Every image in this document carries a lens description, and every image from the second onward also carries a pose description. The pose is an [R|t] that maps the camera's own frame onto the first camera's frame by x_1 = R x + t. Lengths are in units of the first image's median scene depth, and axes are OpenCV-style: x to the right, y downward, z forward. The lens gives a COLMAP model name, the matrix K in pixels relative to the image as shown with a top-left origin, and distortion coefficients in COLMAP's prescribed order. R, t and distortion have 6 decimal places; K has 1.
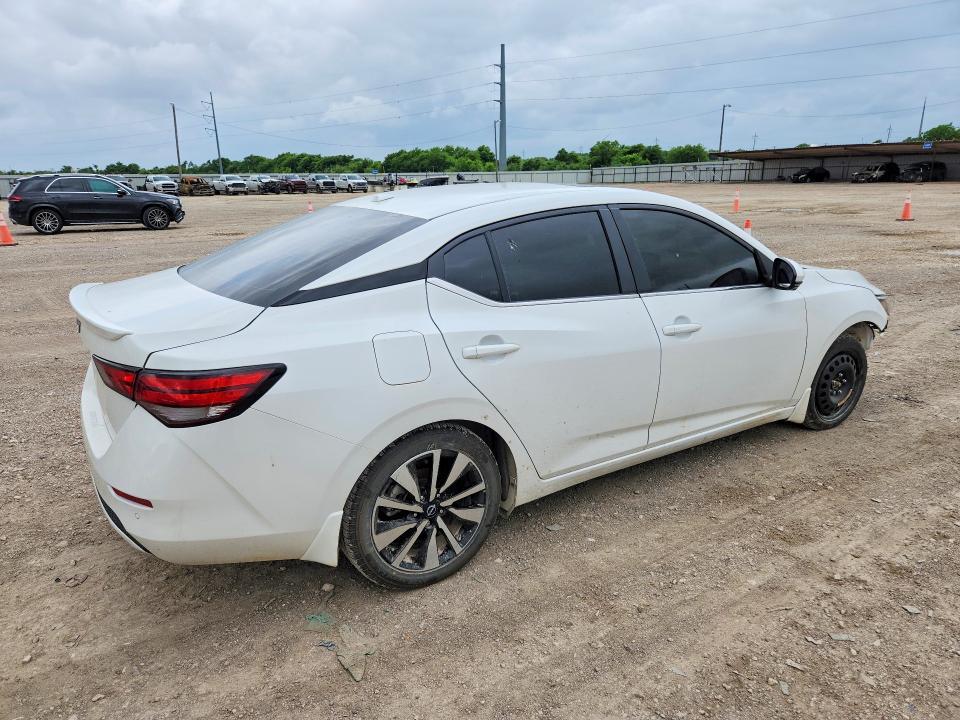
lens RADIAL K [[674.7, 0, 480.0], [0, 674.7, 360.0], [0, 0, 1]] dist [0.030122, 0.000506]
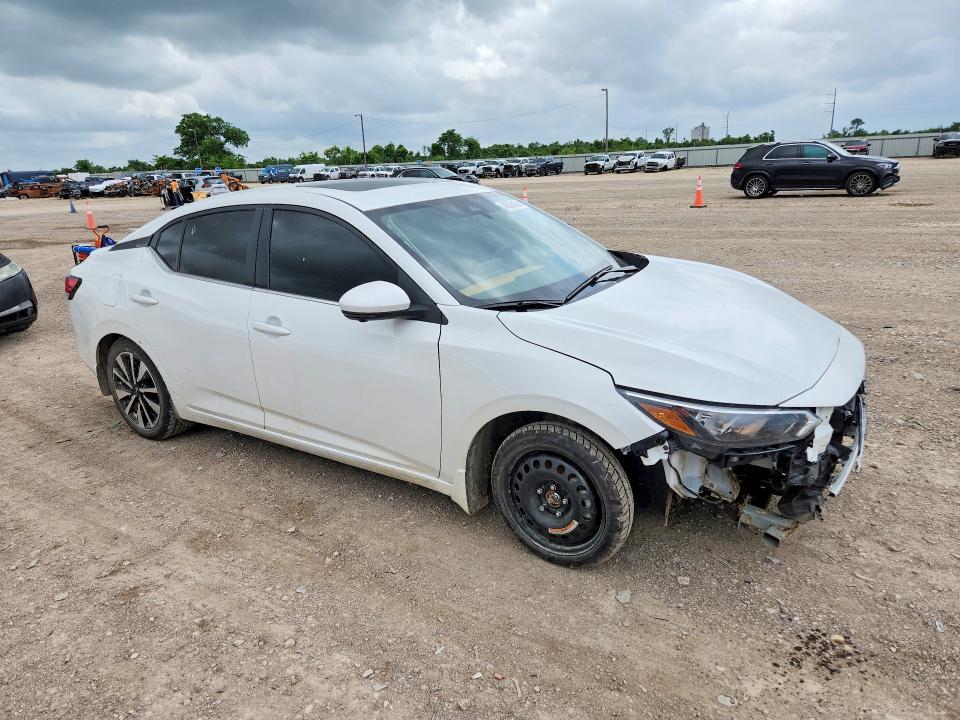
lens RADIAL K [[690.5, 0, 480.0], [0, 690.5, 360.0], [0, 0, 1]] dist [0.037866, -0.005609]
pose [[0.369444, 0.250021, -0.894986, 1.075577], [-0.201511, 0.961762, 0.185493, -0.203699], [0.907141, 0.111820, 0.405699, 0.670409]]
